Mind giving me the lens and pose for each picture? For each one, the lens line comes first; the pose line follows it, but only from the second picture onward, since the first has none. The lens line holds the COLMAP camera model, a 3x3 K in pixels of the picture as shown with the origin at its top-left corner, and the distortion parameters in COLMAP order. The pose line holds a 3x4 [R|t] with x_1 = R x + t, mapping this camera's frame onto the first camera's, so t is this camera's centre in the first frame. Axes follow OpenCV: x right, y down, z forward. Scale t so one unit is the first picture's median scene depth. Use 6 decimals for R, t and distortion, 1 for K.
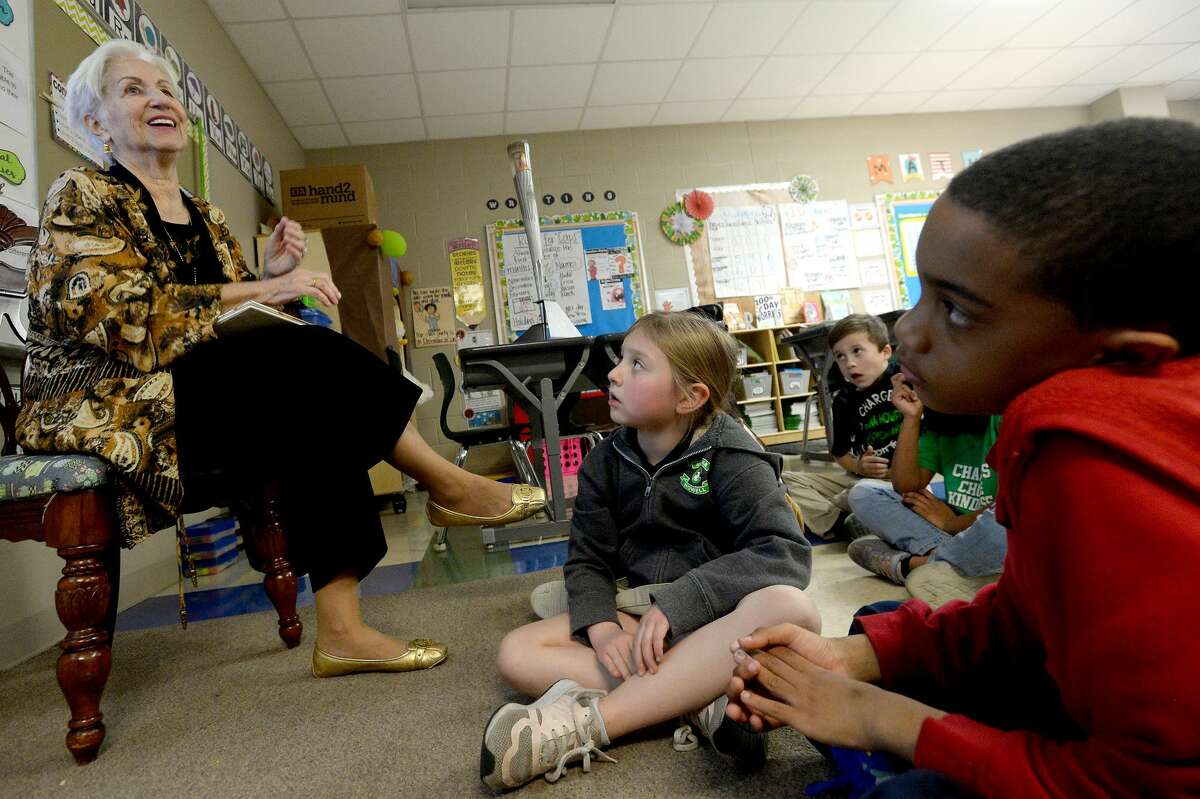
lens RADIAL K [[630.1, 0, 553.8], [0, 630.1, 362.9], [0, 0, 1]] dist [-0.044973, 0.009652]
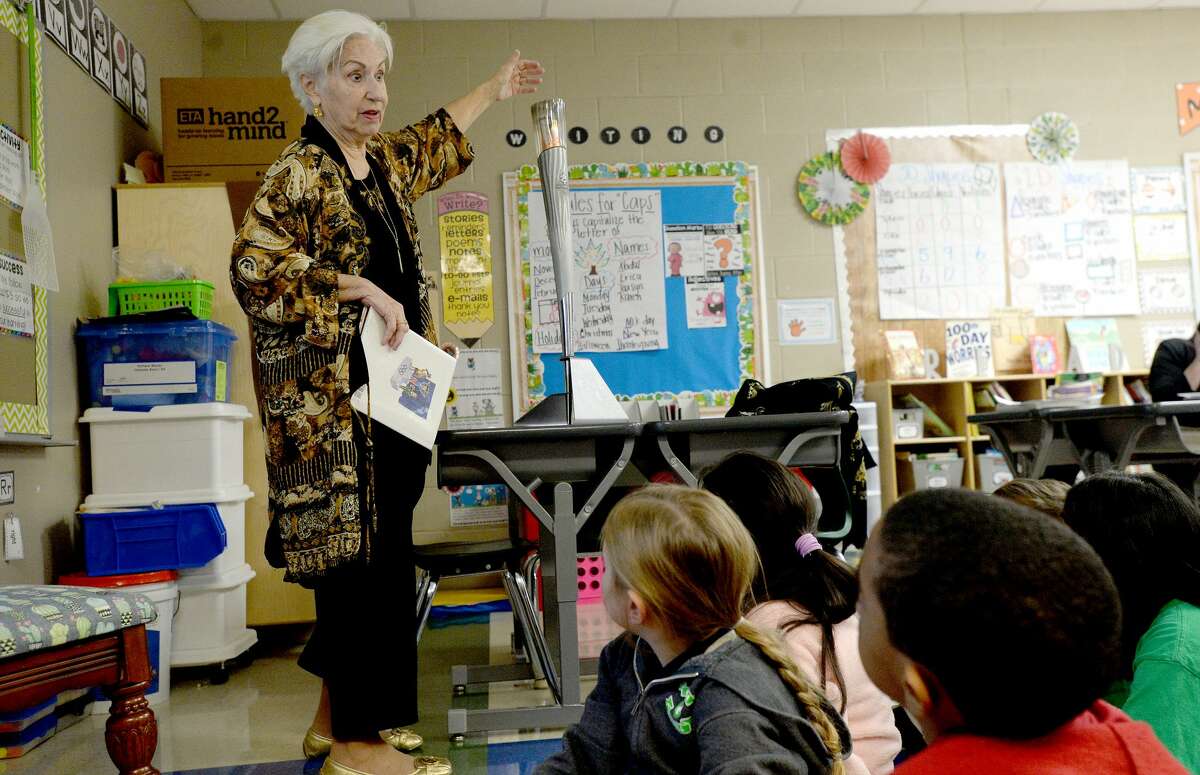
lens RADIAL K [[1118.4, 0, 598.8], [0, 1118.4, 381.1], [0, 0, 1]] dist [0.083396, 0.000000]
pose [[0.997499, 0.068195, -0.018568, 0.023168], [-0.067898, 0.997562, 0.016147, -0.061330], [0.019624, -0.014846, 0.999697, -0.095814]]
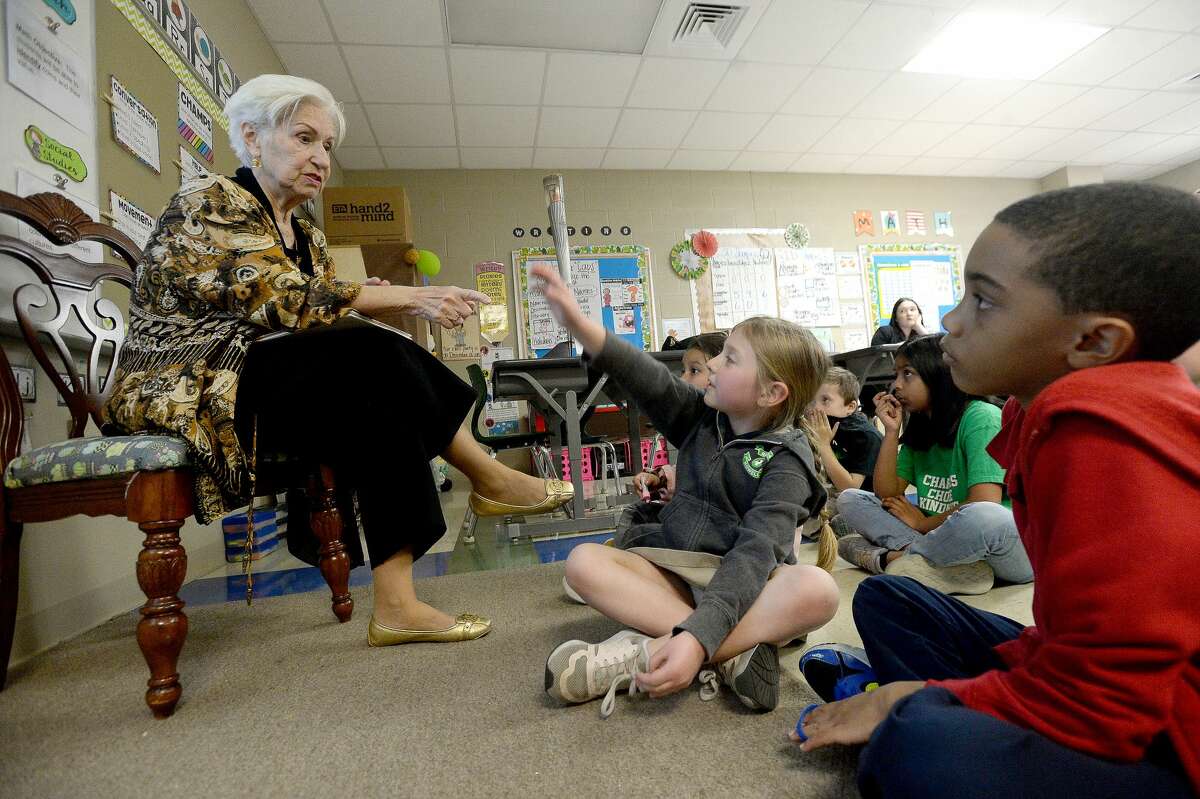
lens RADIAL K [[573.8, 0, 604.5], [0, 573.8, 397.4], [0, 0, 1]] dist [-0.034406, 0.004854]
pose [[0.996098, 0.042241, 0.077490, -0.018985], [-0.044187, 0.998745, 0.023570, 0.005501], [-0.076397, -0.026902, 0.996714, -0.010217]]
